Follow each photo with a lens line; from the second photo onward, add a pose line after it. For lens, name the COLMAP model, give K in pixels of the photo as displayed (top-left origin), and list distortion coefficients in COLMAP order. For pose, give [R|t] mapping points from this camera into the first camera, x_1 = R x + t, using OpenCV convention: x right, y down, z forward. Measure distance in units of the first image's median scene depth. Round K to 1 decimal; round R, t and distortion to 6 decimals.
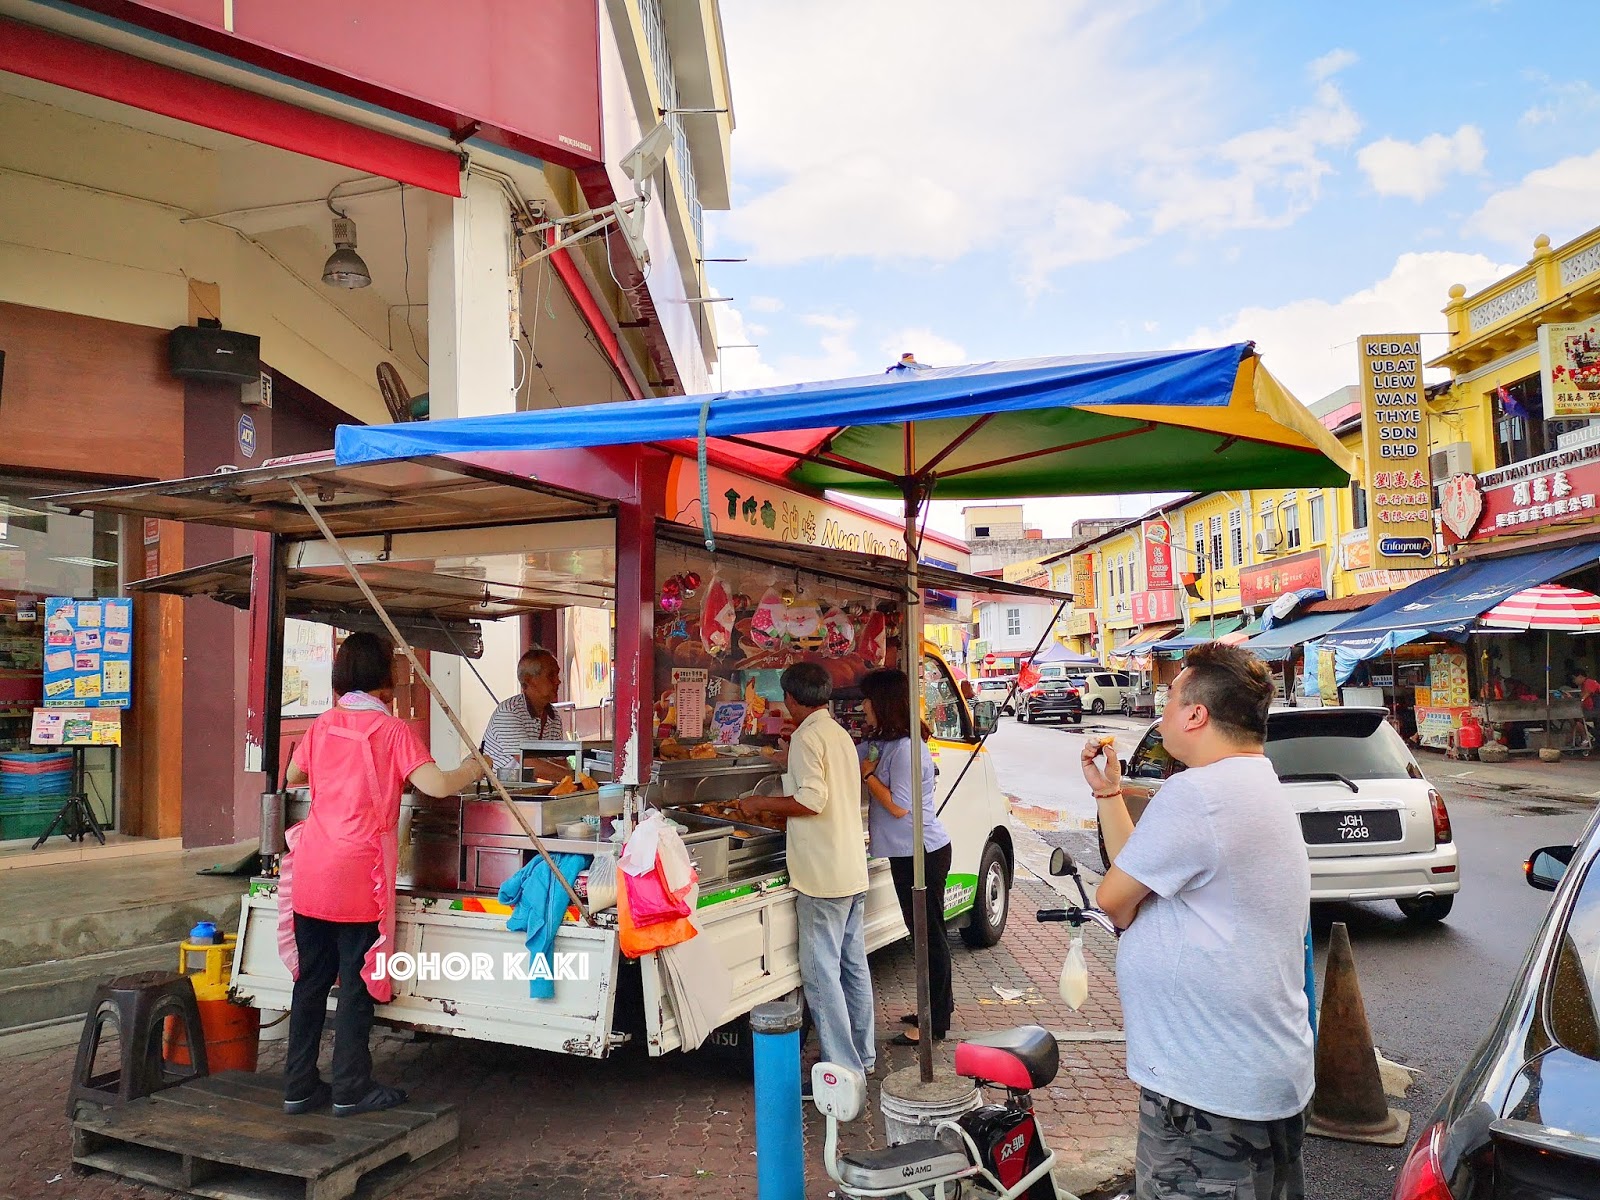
lens RADIAL K [[1275.9, 0, 800.0], [0, 1275.9, 600.0], [0, 0, 1]] dist [0.097888, -0.061814]
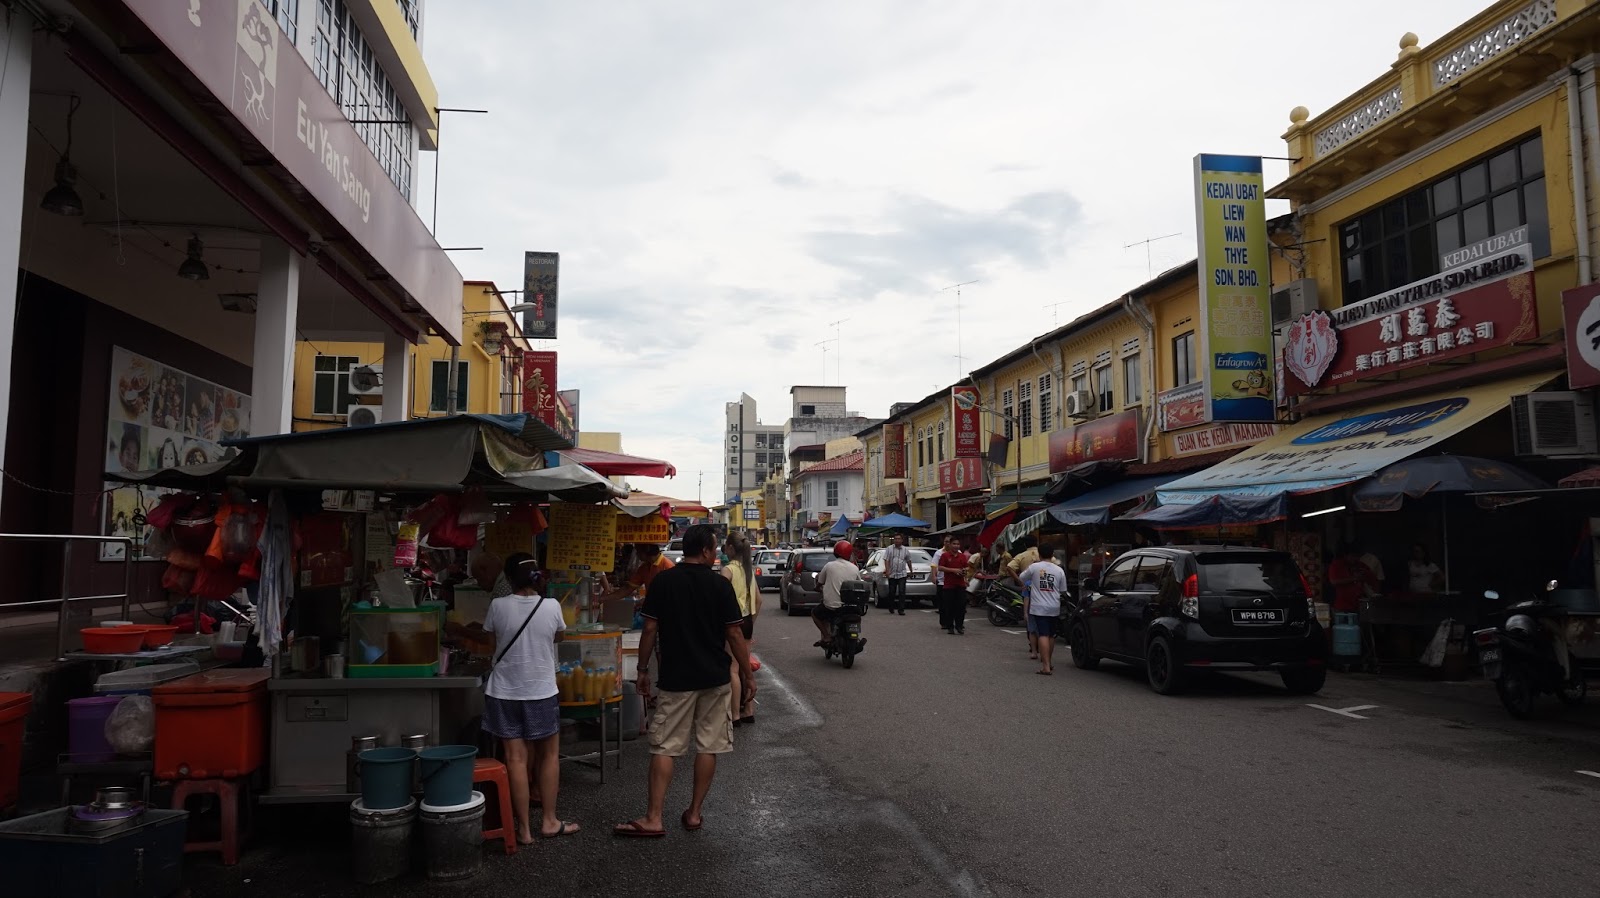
lens RADIAL K [[1097.6, 0, 800.0], [0, 1097.6, 449.0], [0, 0, 1]] dist [-0.007090, -0.000495]
pose [[0.991758, 0.038523, 0.122195, 0.084387], [-0.035090, 0.998930, -0.030119, 0.025042], [-0.123224, 0.025583, 0.992049, 0.308134]]
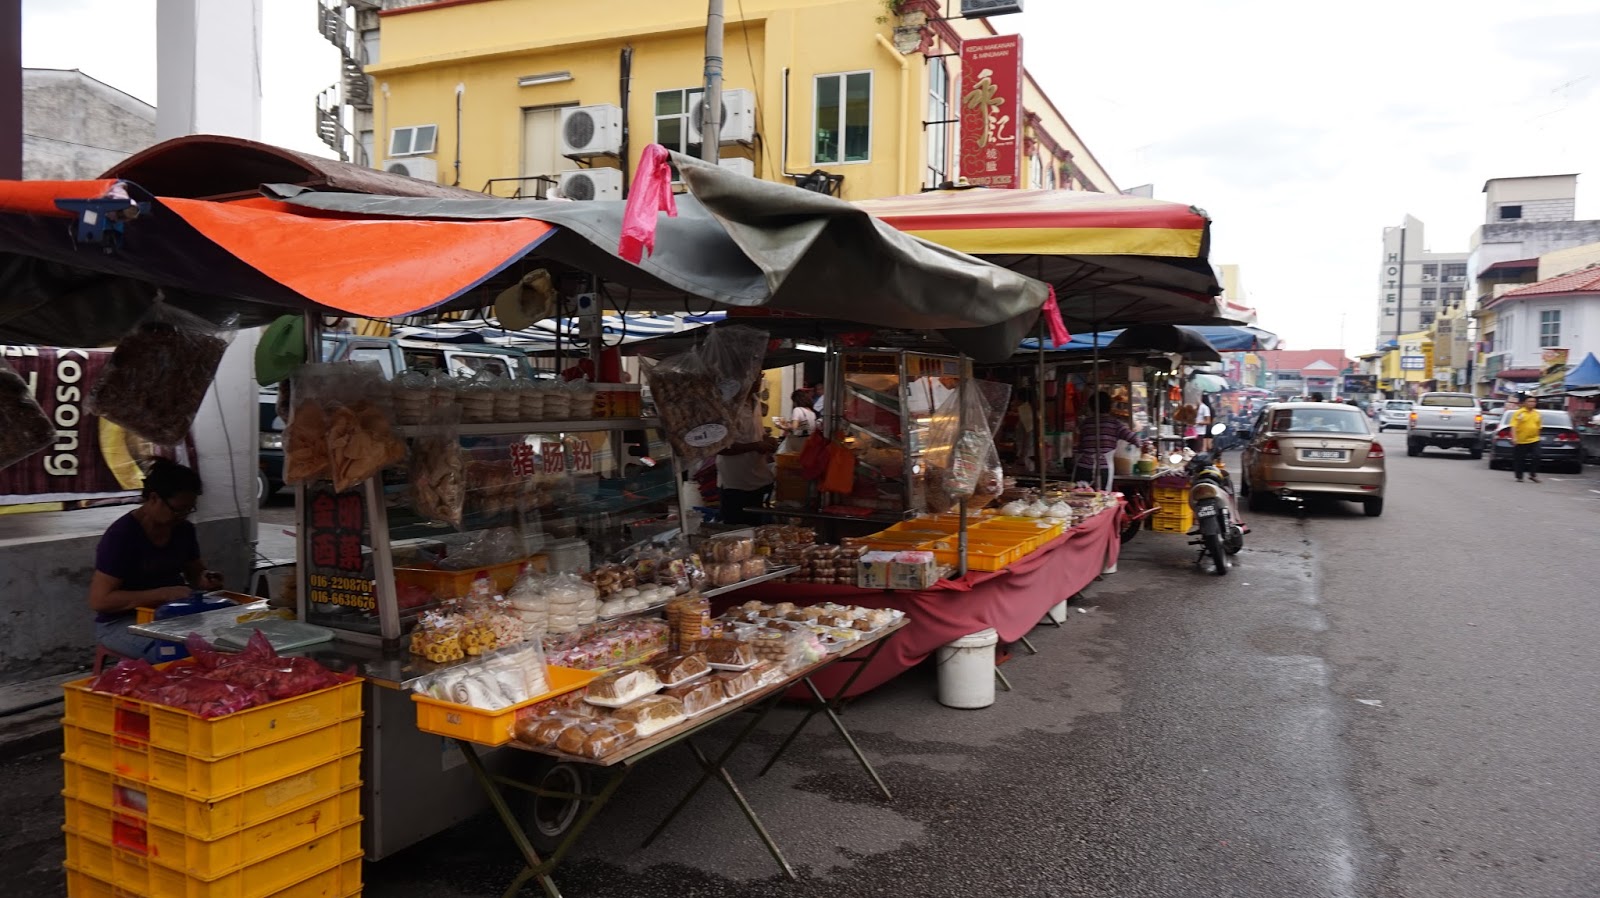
lens RADIAL K [[1097.6, 0, 800.0], [0, 1097.6, 449.0], [0, 0, 1]] dist [-0.007090, -0.000495]
pose [[0.909380, 0.068075, -0.410358, 0.120270], [-0.019756, 0.992473, 0.120862, 0.053958], [0.415497, -0.101803, 0.903880, 0.775860]]
